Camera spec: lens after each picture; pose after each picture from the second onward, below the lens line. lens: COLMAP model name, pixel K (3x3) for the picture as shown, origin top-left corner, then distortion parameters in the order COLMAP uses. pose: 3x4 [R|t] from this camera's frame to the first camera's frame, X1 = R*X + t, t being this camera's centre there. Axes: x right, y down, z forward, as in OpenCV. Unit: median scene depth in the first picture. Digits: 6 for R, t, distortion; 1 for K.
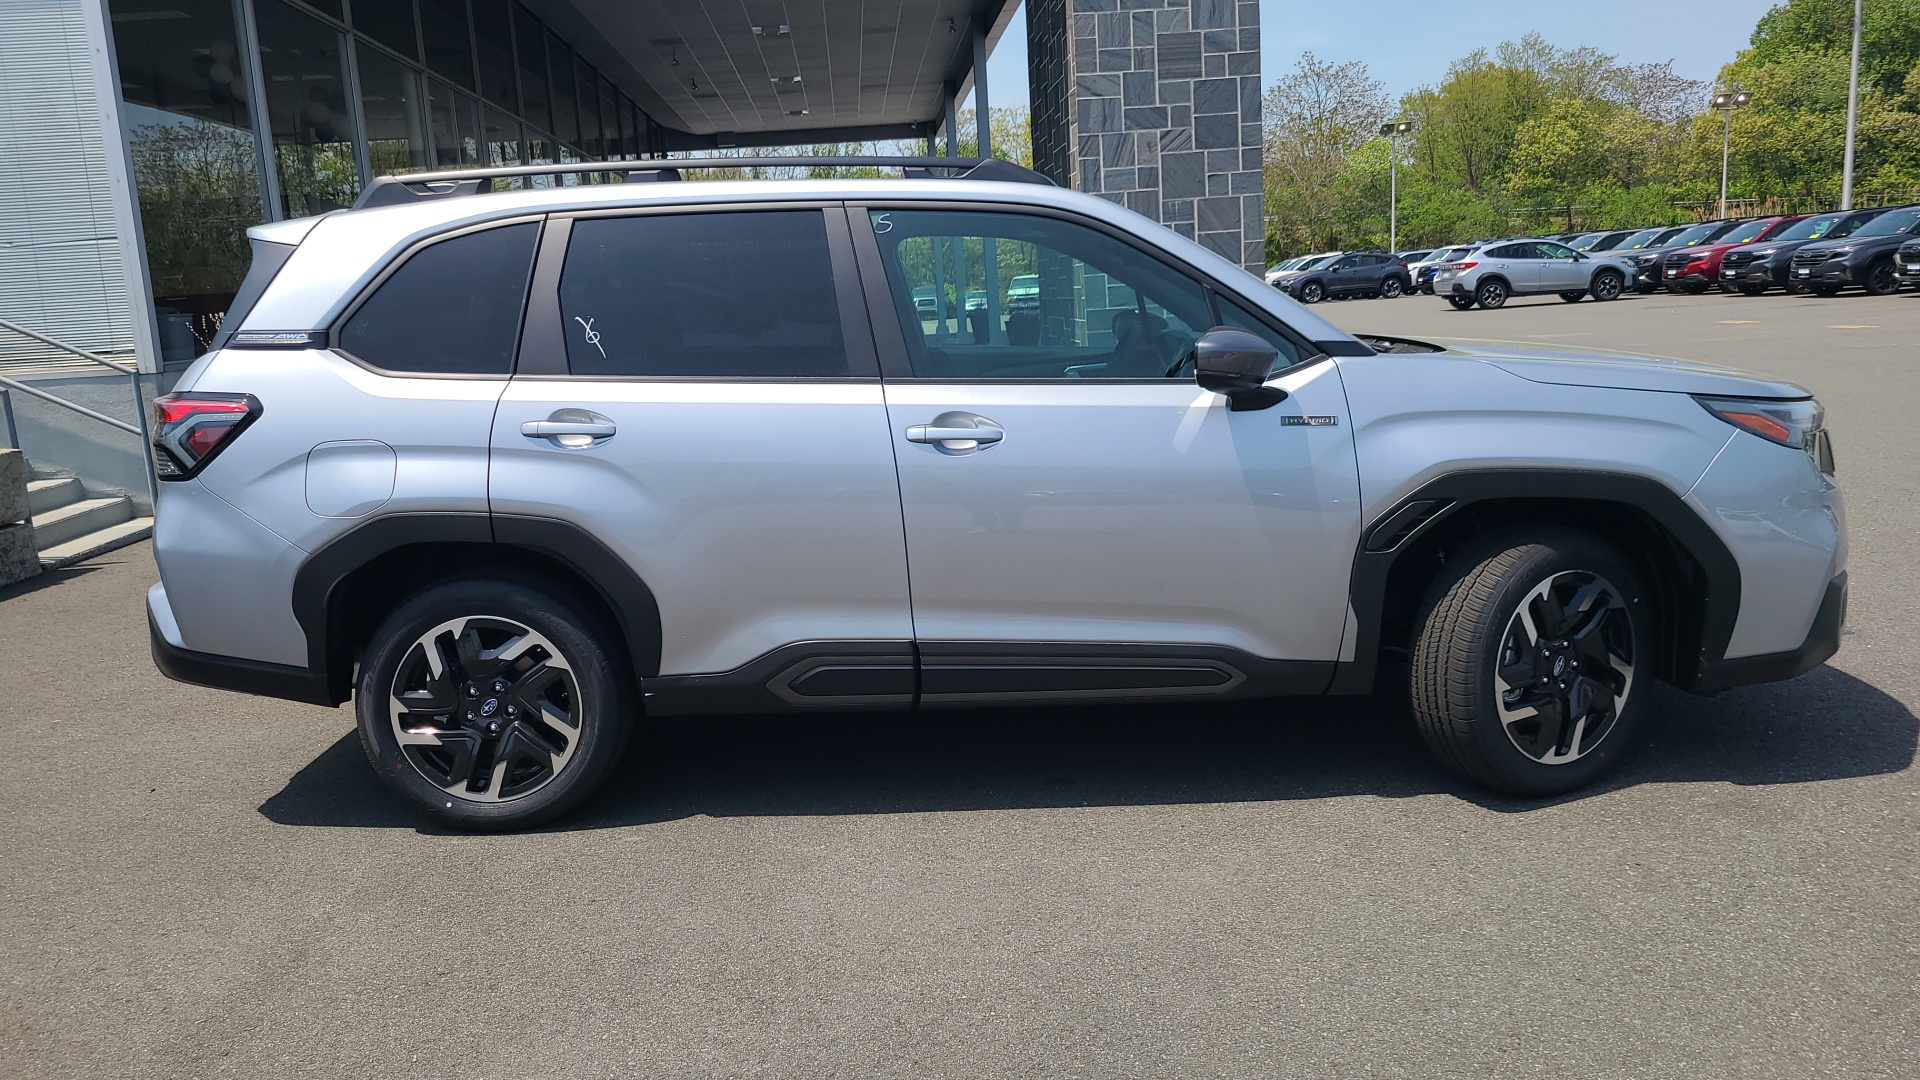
lens RADIAL K [[1474.3, 0, 917.7], [0, 1474.3, 540.2], [0, 0, 1]] dist [0.064918, -0.058061]
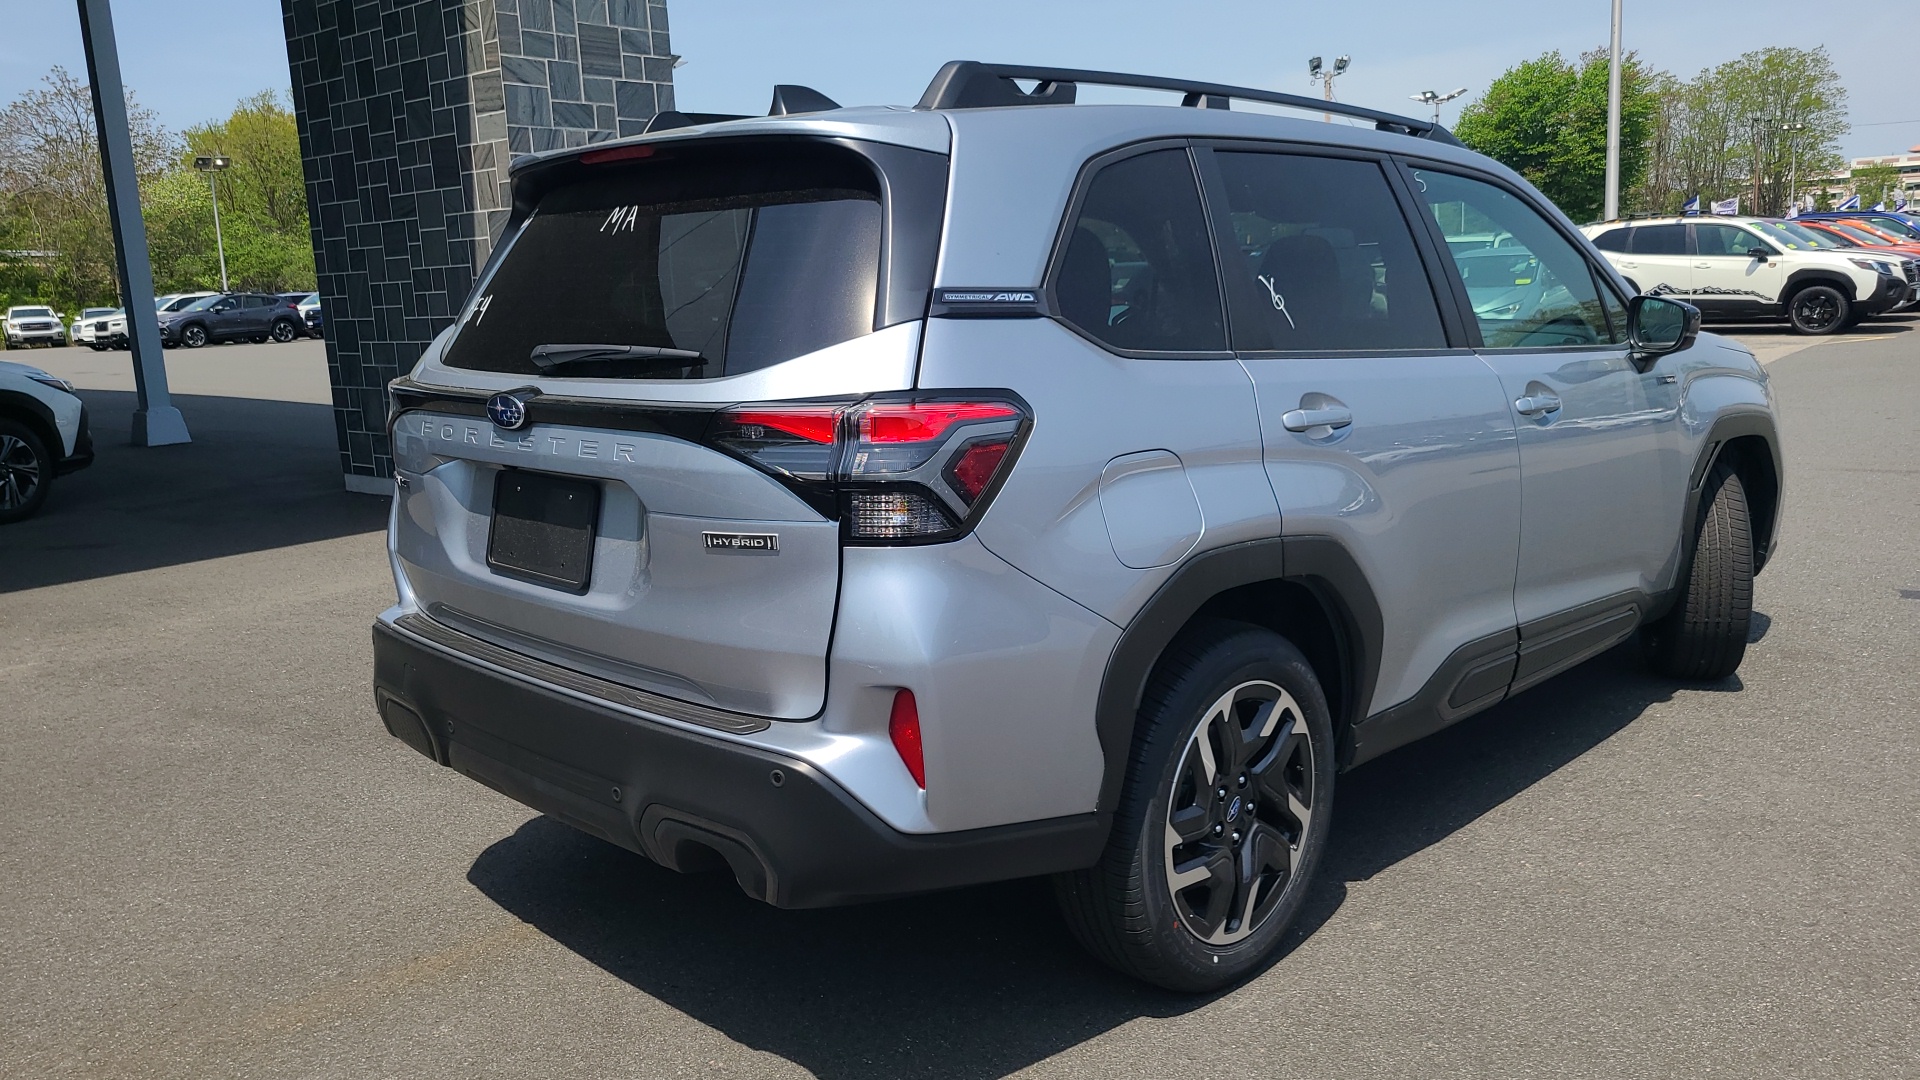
lens RADIAL K [[1474.3, 0, 911.0], [0, 1474.3, 550.0], [0, 0, 1]] dist [0.064918, -0.058061]
pose [[0.665954, -0.107459, 0.738212, -0.914451], [0.129718, 0.991176, 0.027261, -0.053469], [-0.734628, 0.077605, 0.674017, 0.616437]]
